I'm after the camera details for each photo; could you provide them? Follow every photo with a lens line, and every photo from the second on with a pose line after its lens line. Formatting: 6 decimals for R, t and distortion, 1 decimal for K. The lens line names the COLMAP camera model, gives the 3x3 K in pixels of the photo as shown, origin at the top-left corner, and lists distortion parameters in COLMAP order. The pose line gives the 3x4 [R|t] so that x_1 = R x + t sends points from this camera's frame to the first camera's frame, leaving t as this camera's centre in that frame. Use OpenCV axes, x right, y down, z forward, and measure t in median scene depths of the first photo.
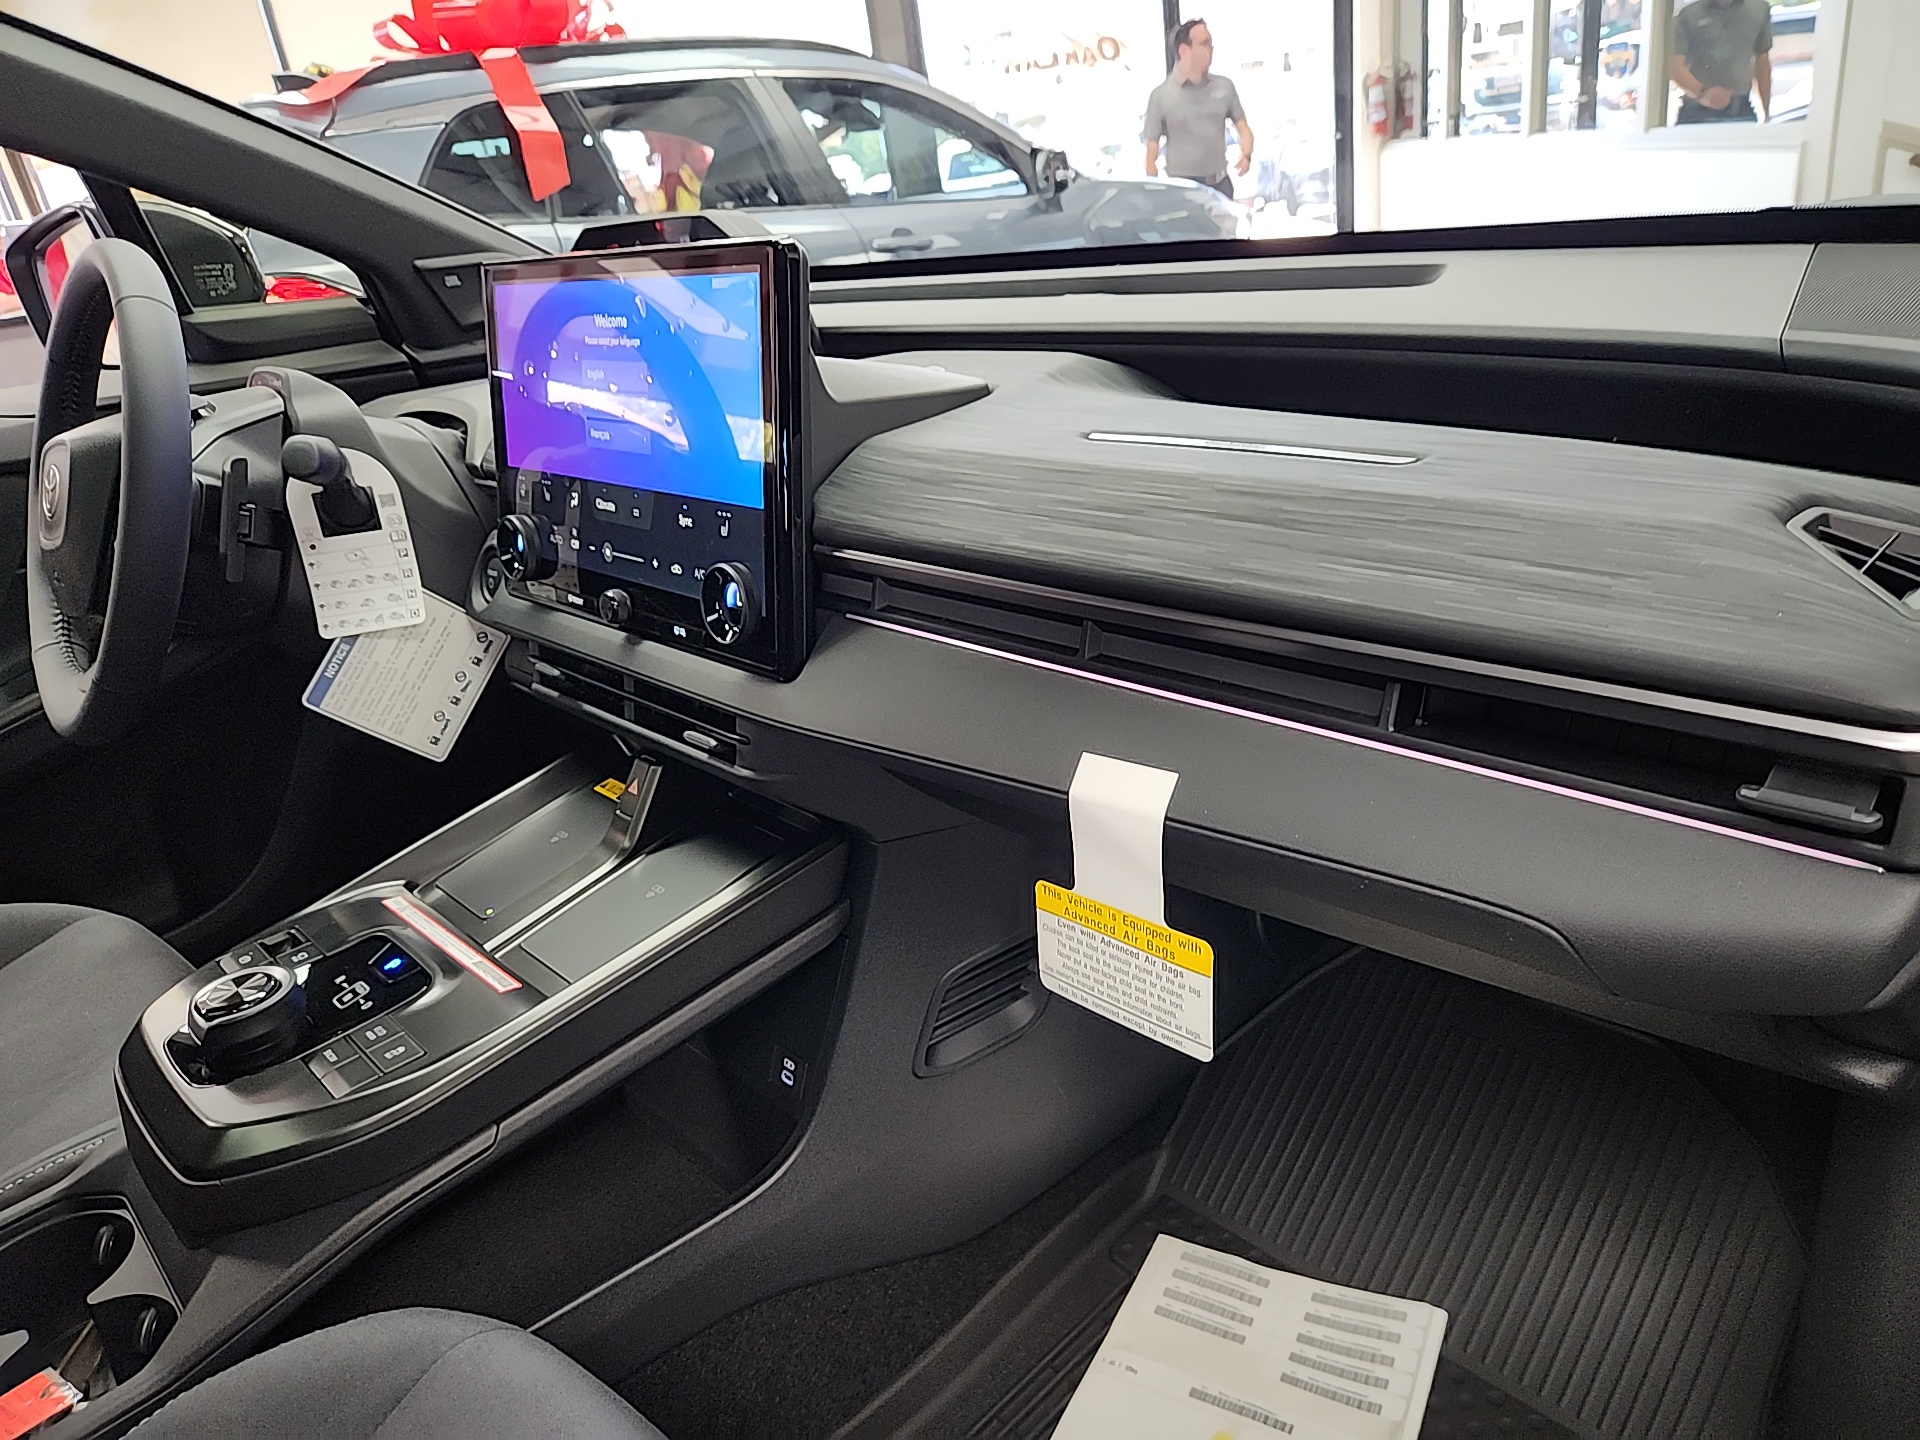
lens RADIAL K [[1289.4, 0, 960.0], [0, 1289.4, 720.0], [0, 0, 1]] dist [0.009040, -0.001497]
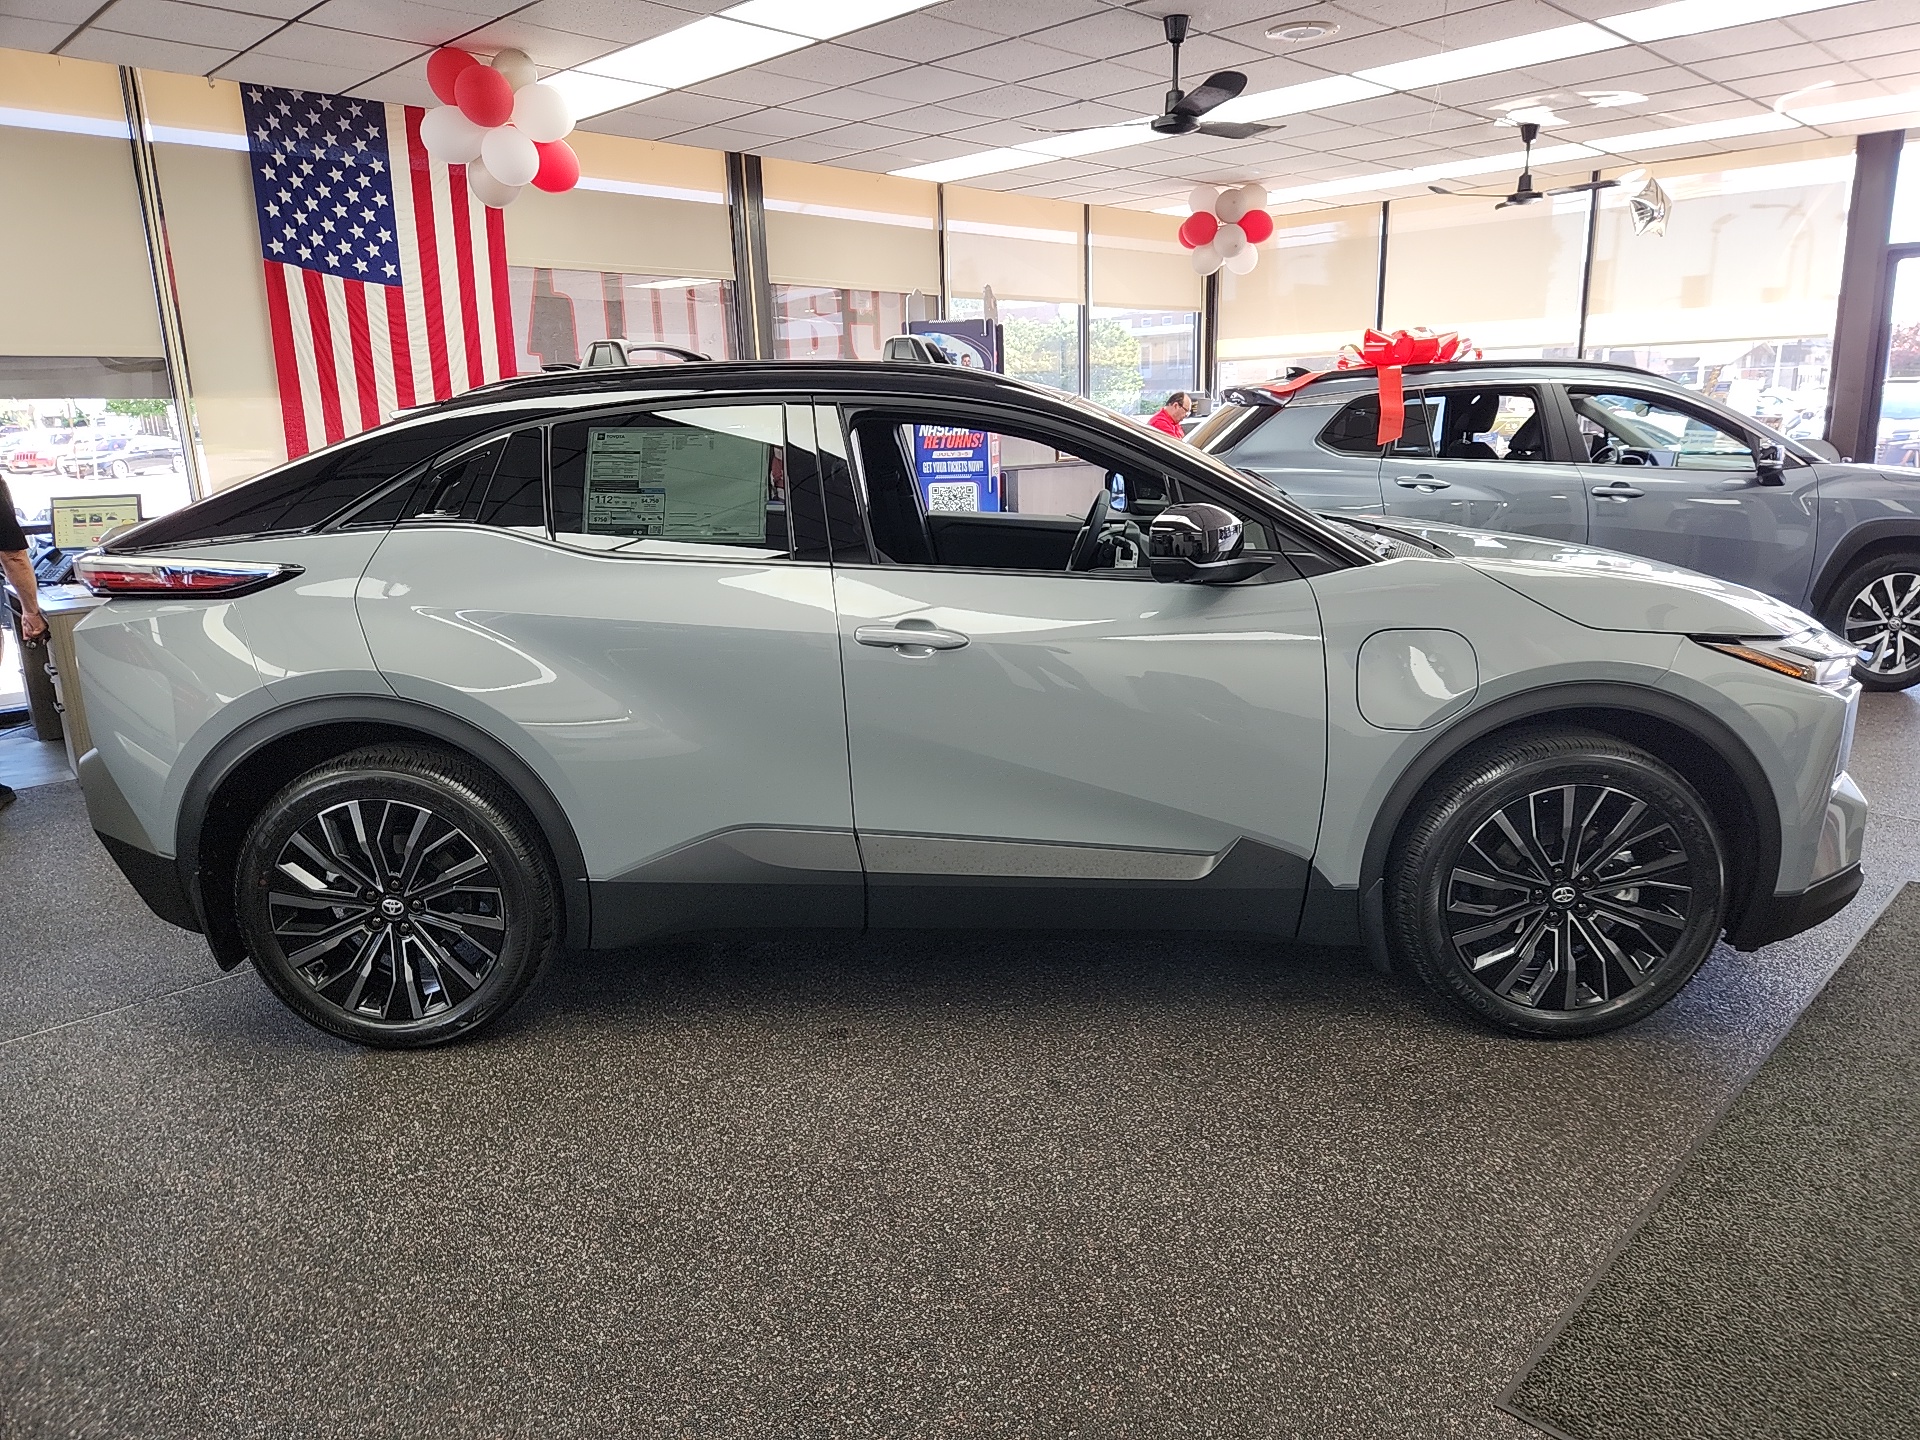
lens RADIAL K [[1289.4, 0, 960.0], [0, 1289.4, 720.0], [0, 0, 1]] dist [0.009040, -0.001497]
pose [[0.667638, 0.278730, -0.690340, 2.325359], [-0.341266, 0.938691, 0.048961, 0.336775], [0.661663, 0.202902, 0.721827, -2.394652]]
